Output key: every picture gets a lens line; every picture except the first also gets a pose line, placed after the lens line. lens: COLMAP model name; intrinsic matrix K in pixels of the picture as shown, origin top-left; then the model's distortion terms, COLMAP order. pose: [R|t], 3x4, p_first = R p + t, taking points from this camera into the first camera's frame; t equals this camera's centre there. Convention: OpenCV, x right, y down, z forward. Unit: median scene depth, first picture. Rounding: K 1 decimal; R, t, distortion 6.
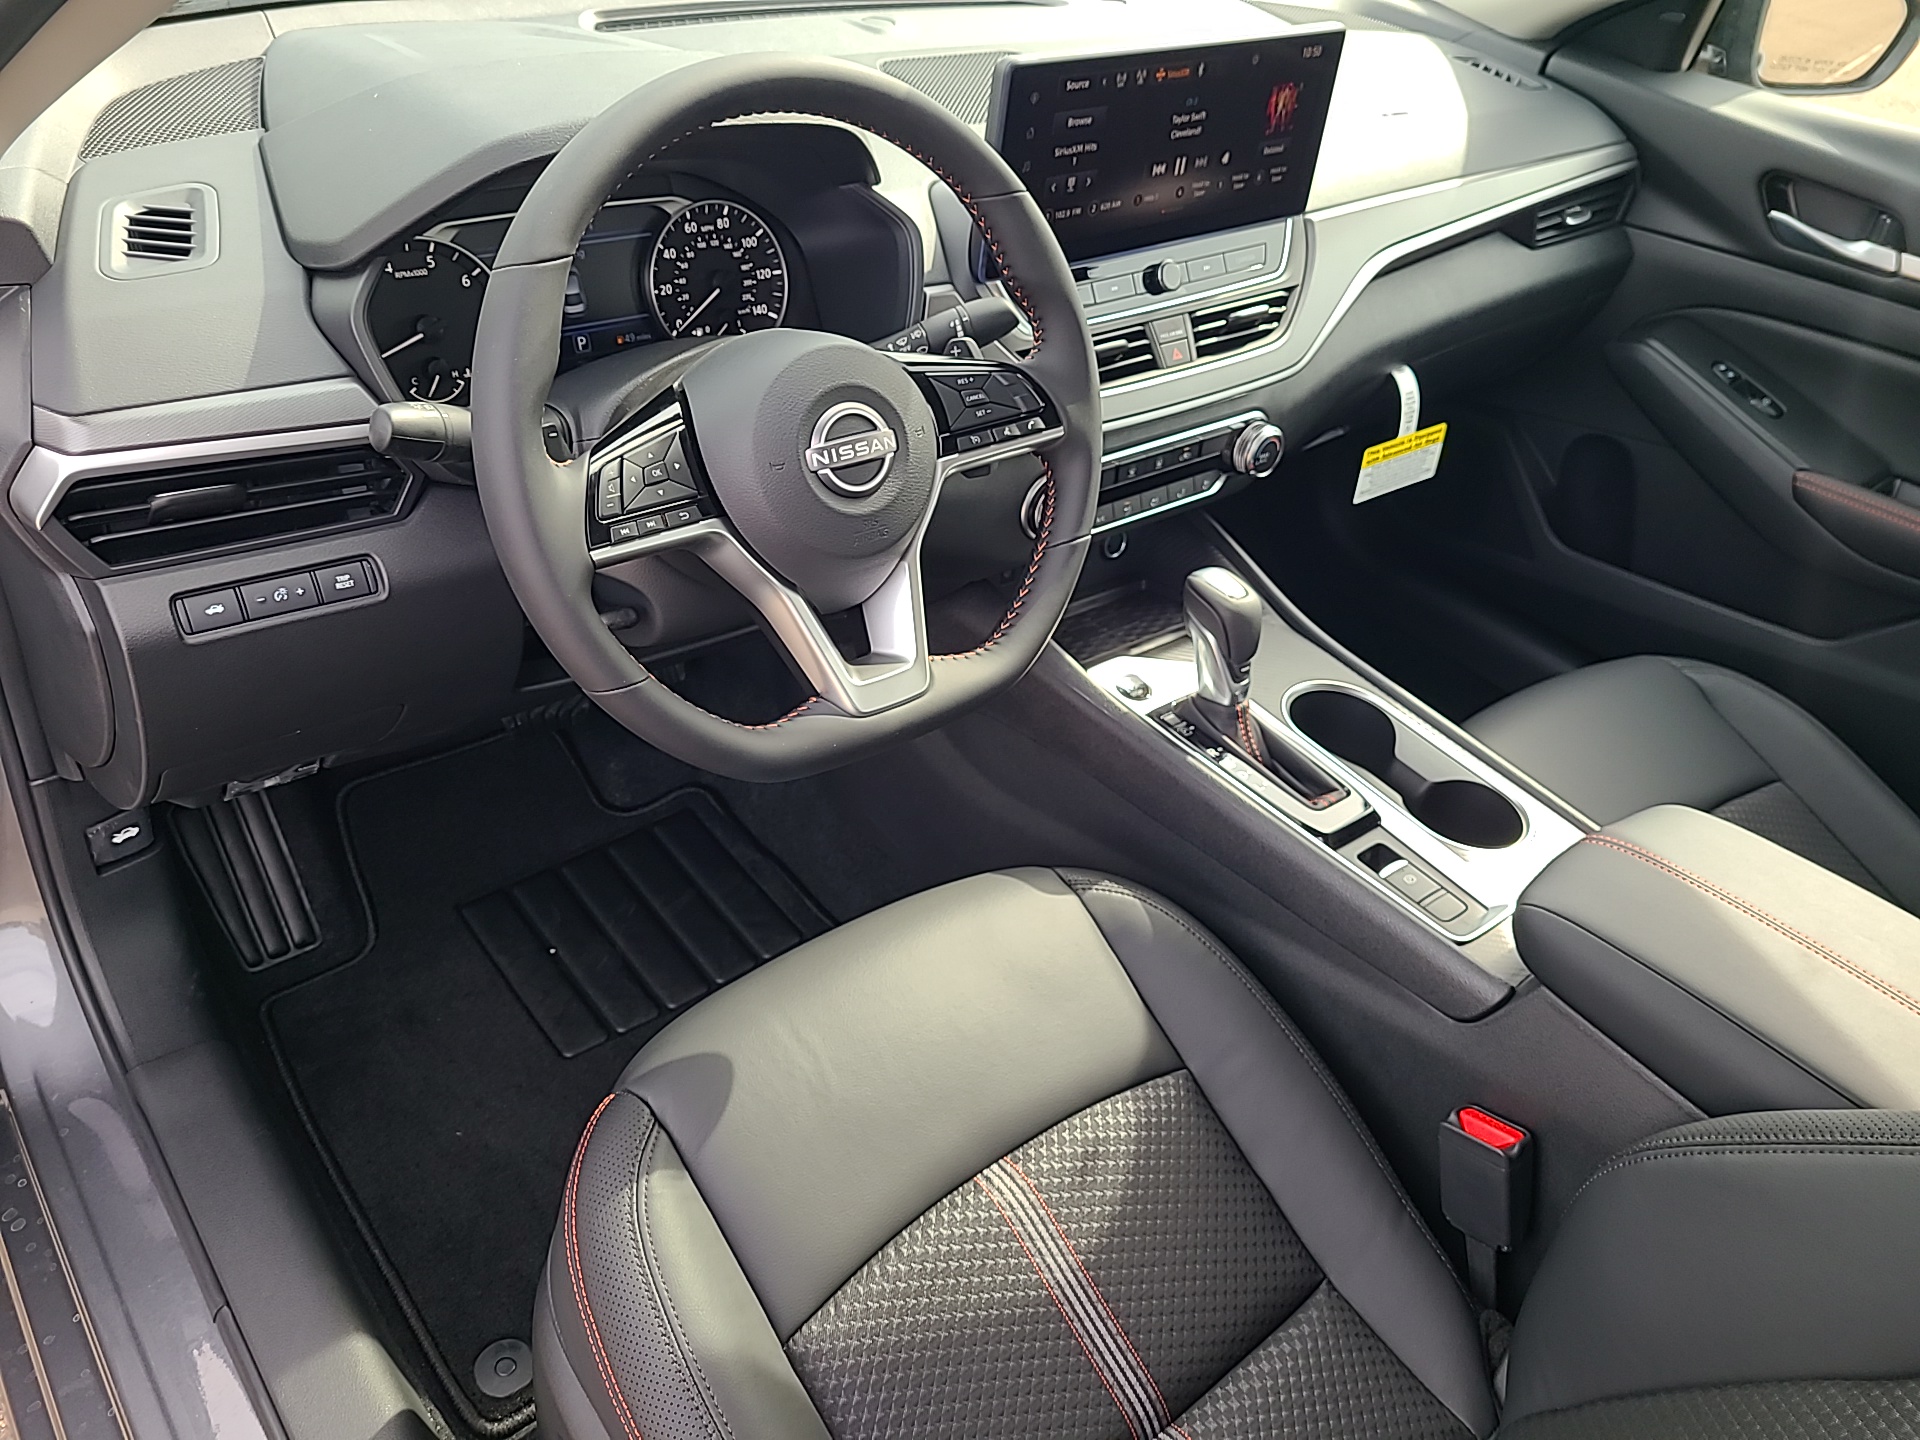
lens RADIAL K [[1489.4, 0, 955.5], [0, 1489.4, 739.7], [0, 0, 1]] dist [0.034789, -0.032426]
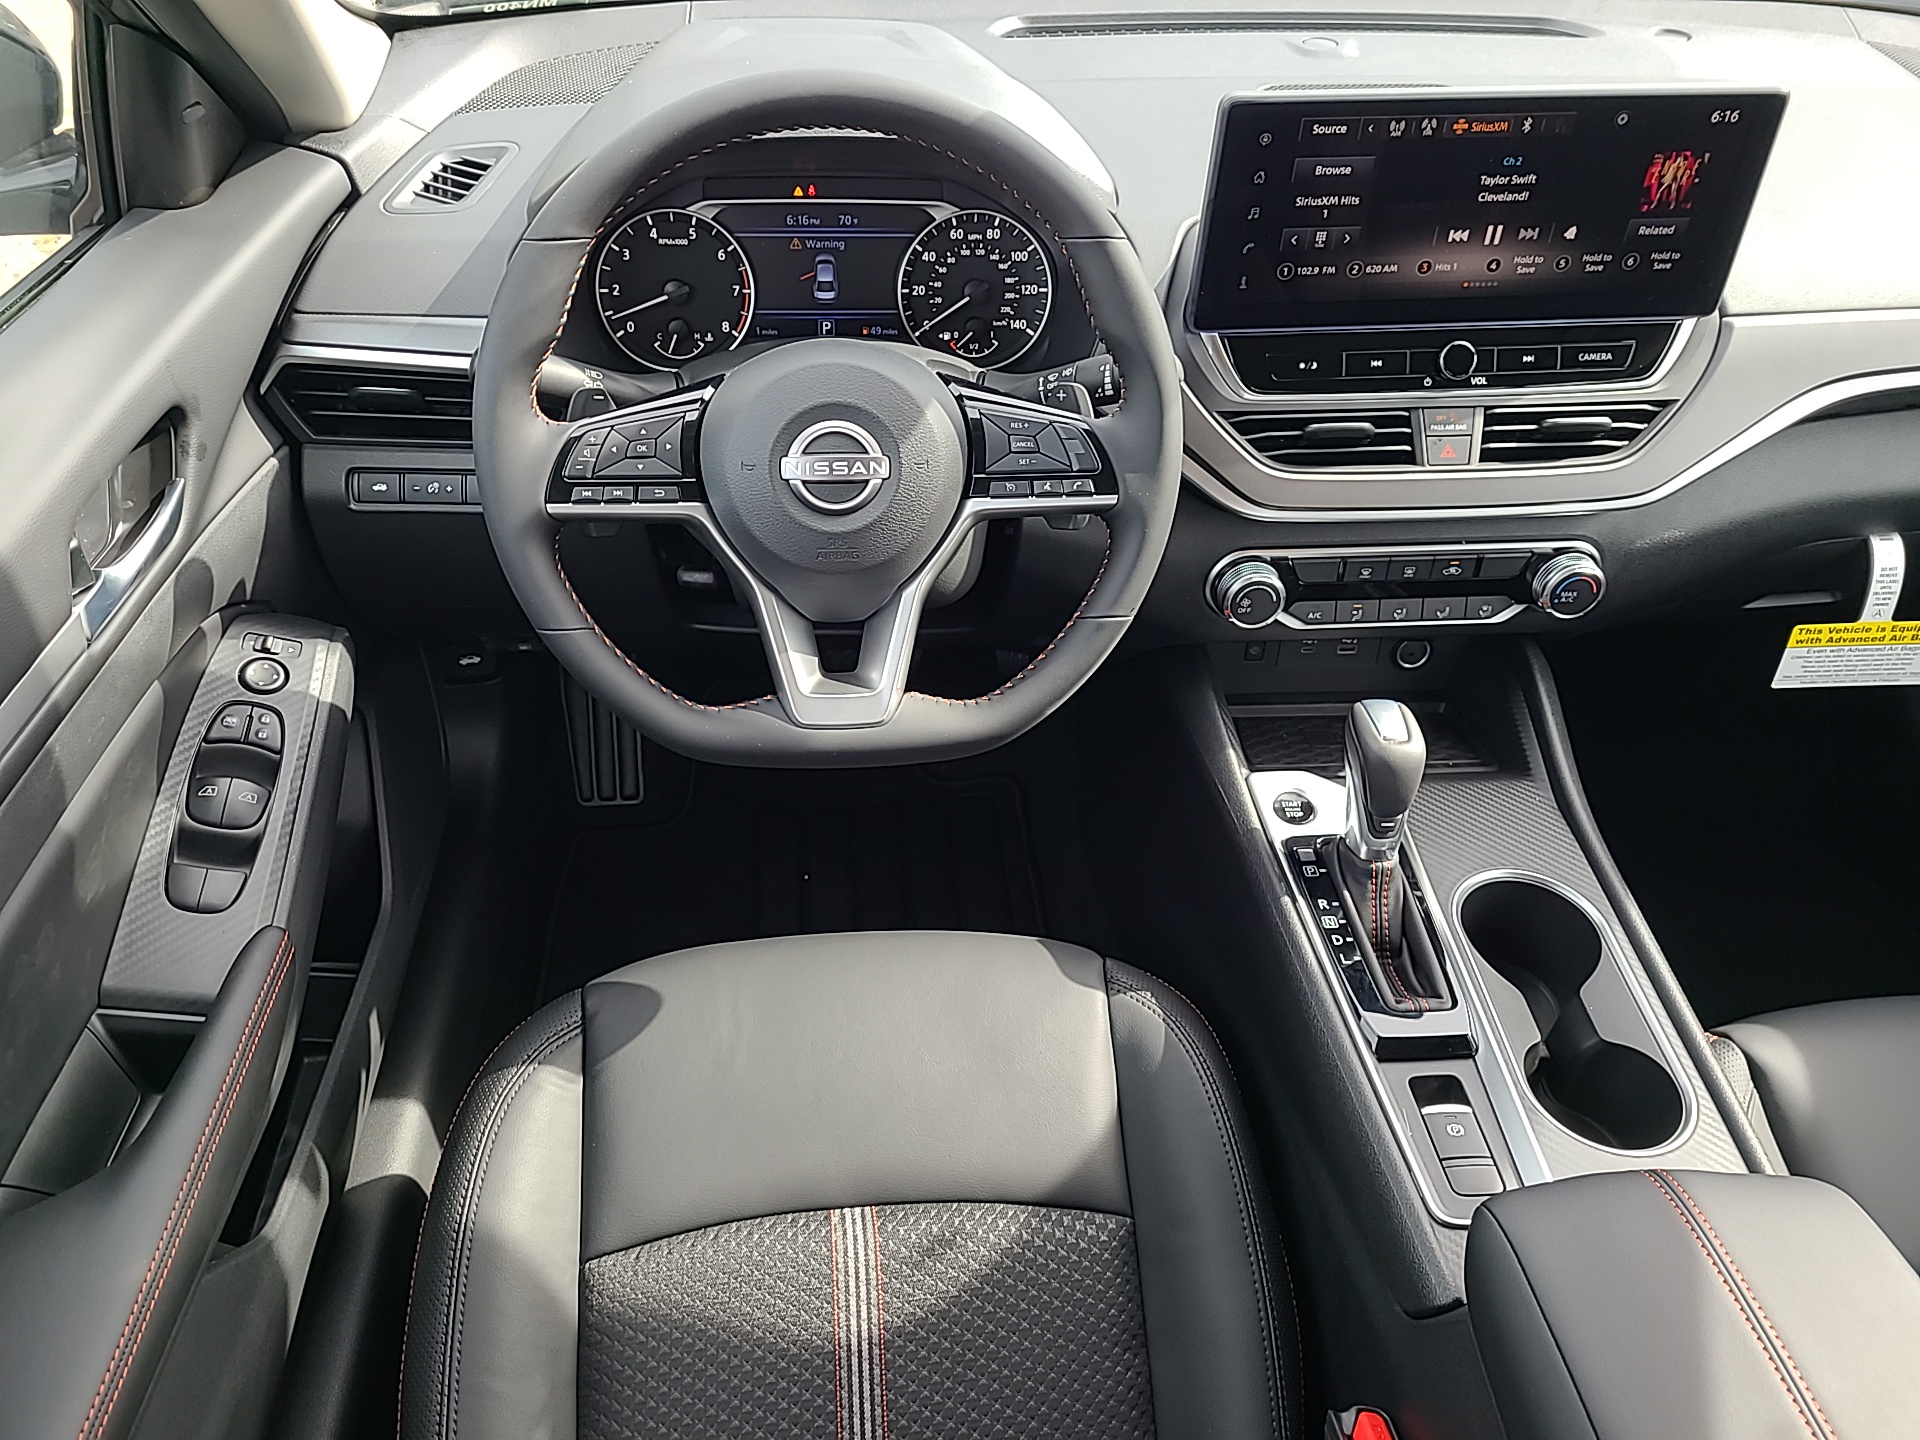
lens RADIAL K [[1489.4, 0, 943.8], [0, 1489.4, 748.8], [0, 0, 1]] dist [0.034789, -0.032426]
pose [[0.816403, 0.296973, -0.495270, 0.421275], [-0.291665, 0.952257, 0.090211, -0.097444], [0.498415, 0.070805, 0.864043, 0.140901]]
